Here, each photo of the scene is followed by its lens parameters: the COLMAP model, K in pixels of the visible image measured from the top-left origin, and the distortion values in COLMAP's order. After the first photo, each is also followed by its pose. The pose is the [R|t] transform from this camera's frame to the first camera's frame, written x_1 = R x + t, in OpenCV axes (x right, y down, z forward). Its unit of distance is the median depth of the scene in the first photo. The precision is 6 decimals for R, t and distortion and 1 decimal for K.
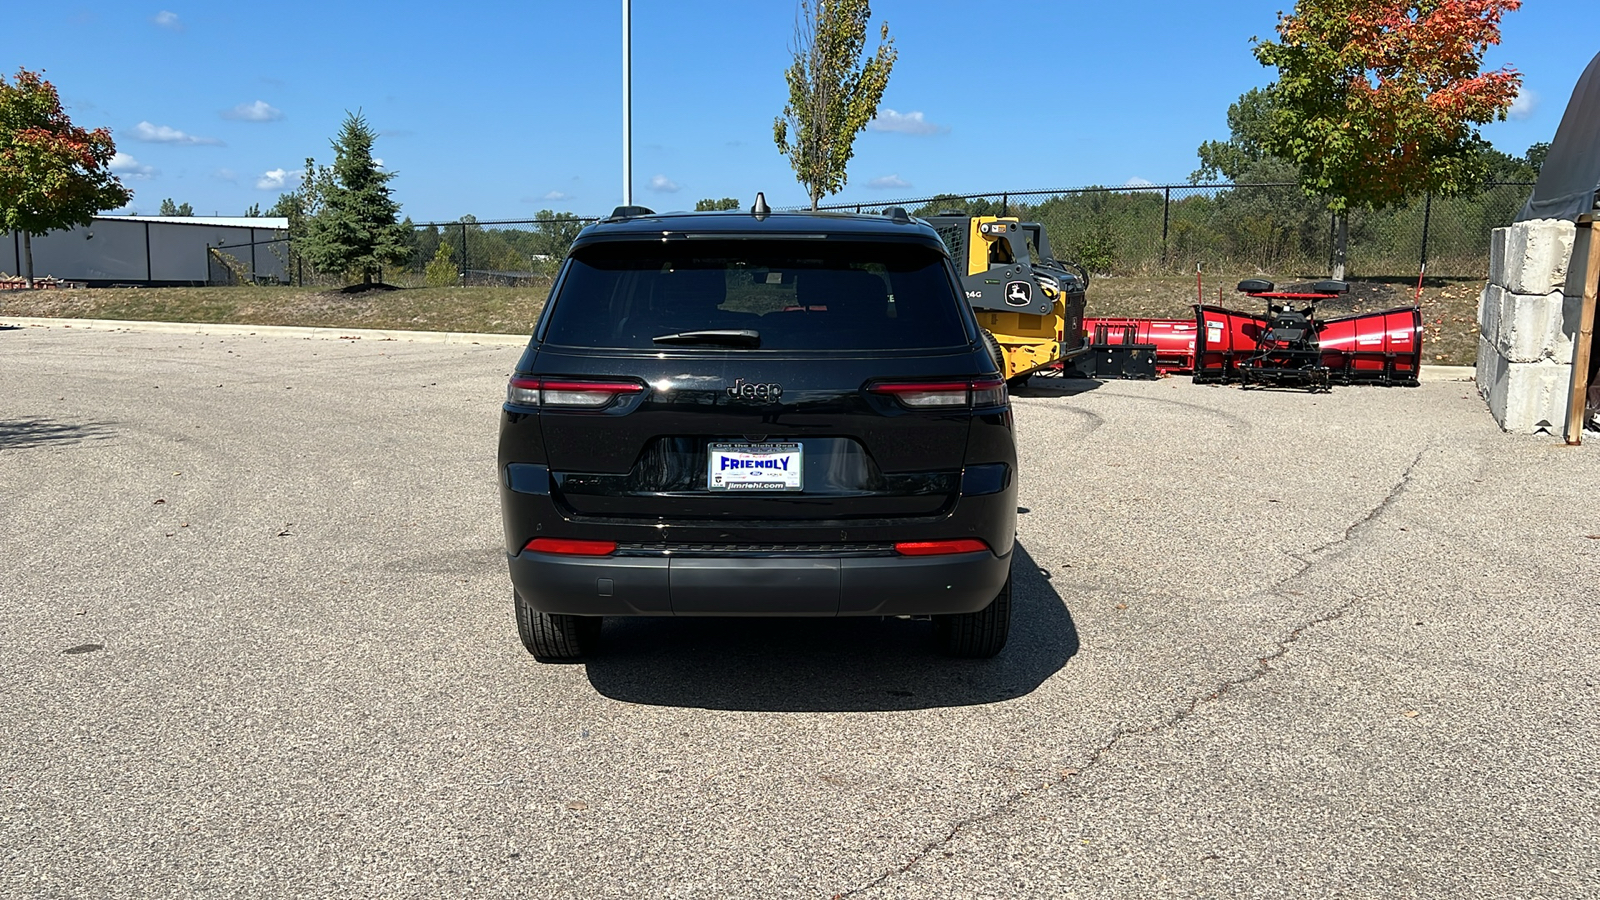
lens RADIAL K [[1355.1, 0, 806.1], [0, 1355.1, 451.4], [0, 0, 1]] dist [0.114363, -0.187370]
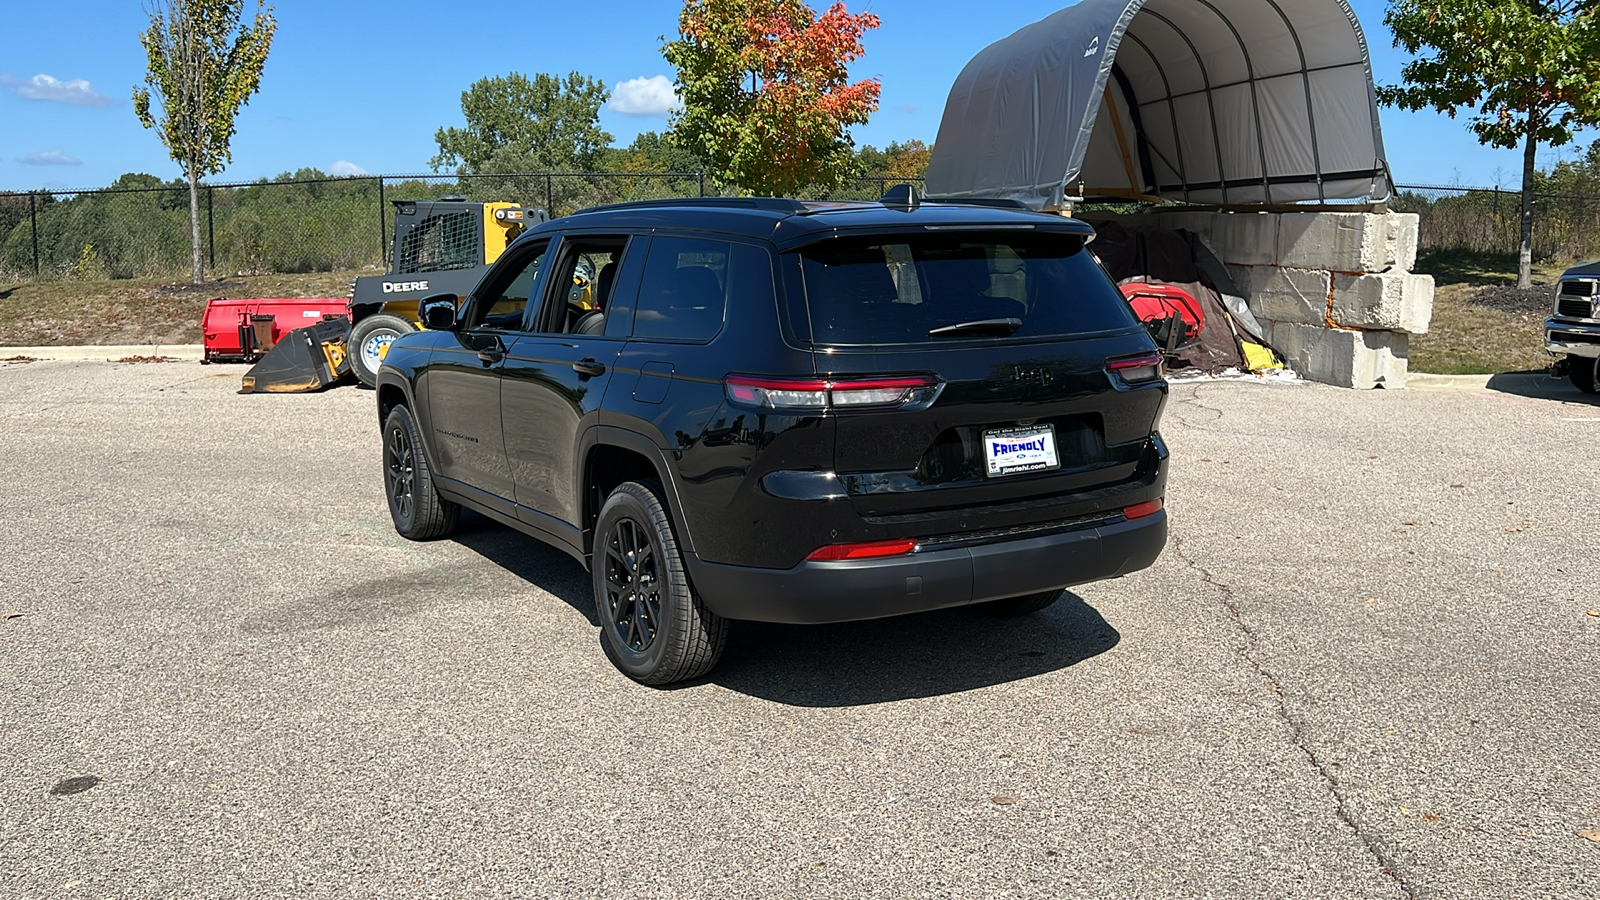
lens RADIAL K [[1361.8, 0, 793.9], [0, 1361.8, 429.6], [0, 0, 1]] dist [0.081688, -0.124647]
pose [[0.858058, -0.082411, 0.506897, -0.184124], [0.084875, 0.996224, 0.018293, -0.009755], [-0.506491, 0.027327, 0.861812, 0.049383]]
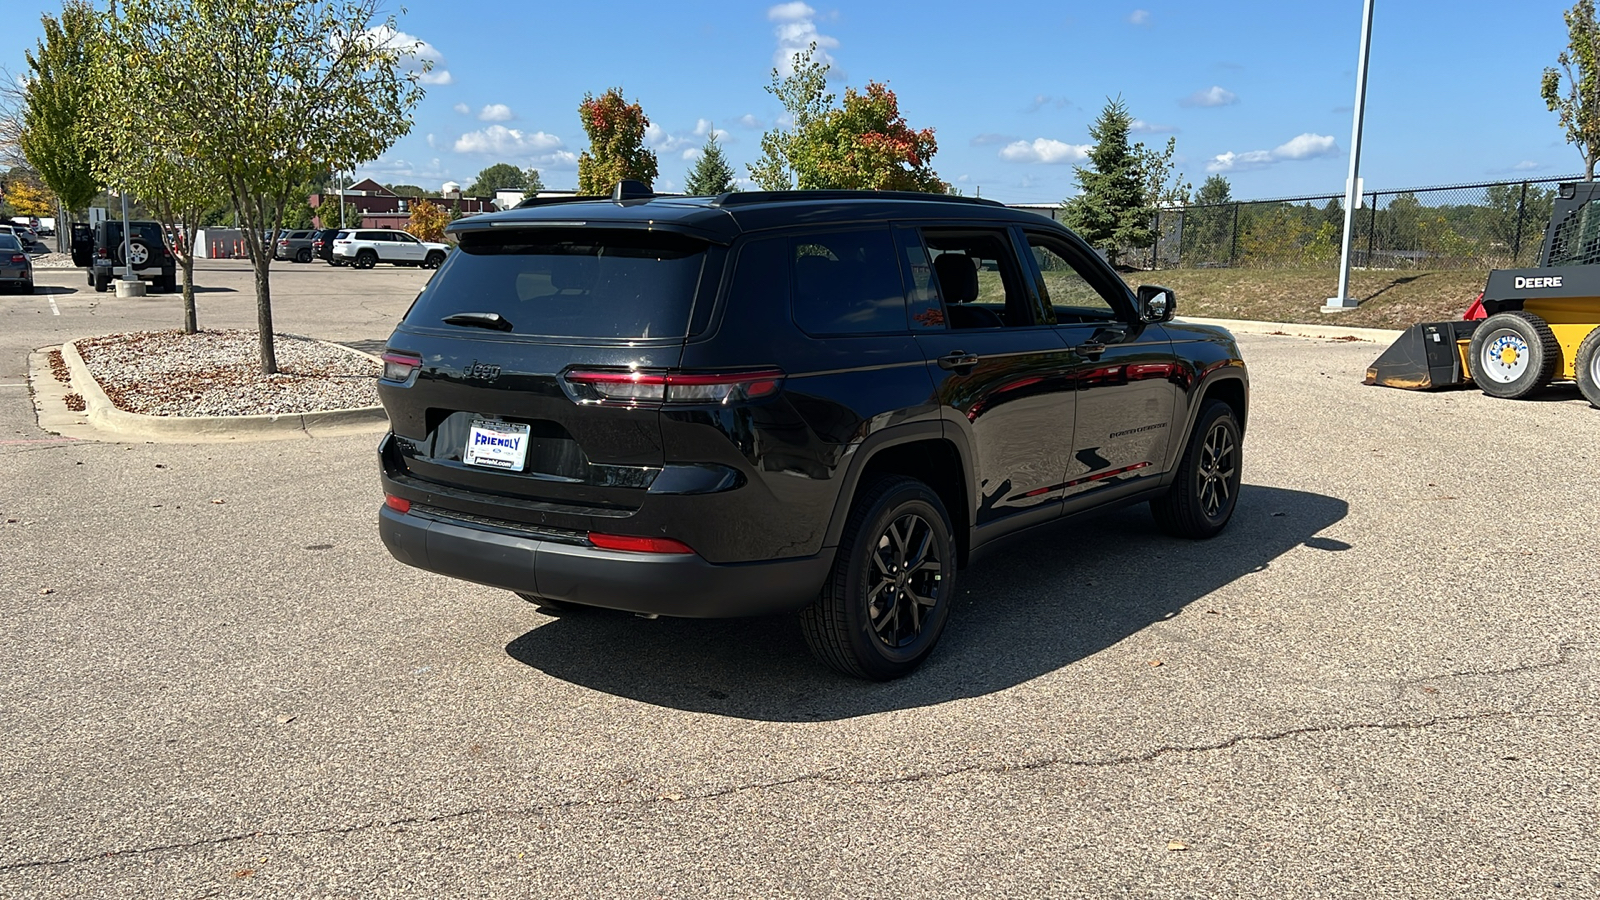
lens RADIAL K [[1355.1, 0, 806.1], [0, 1355.1, 451.4], [0, 0, 1]] dist [0.114363, -0.187370]
pose [[0.798449, 0.086405, -0.595830, 0.202785], [-0.078190, 0.996149, 0.039678, -0.011351], [0.596963, 0.014907, 0.802130, 0.076753]]
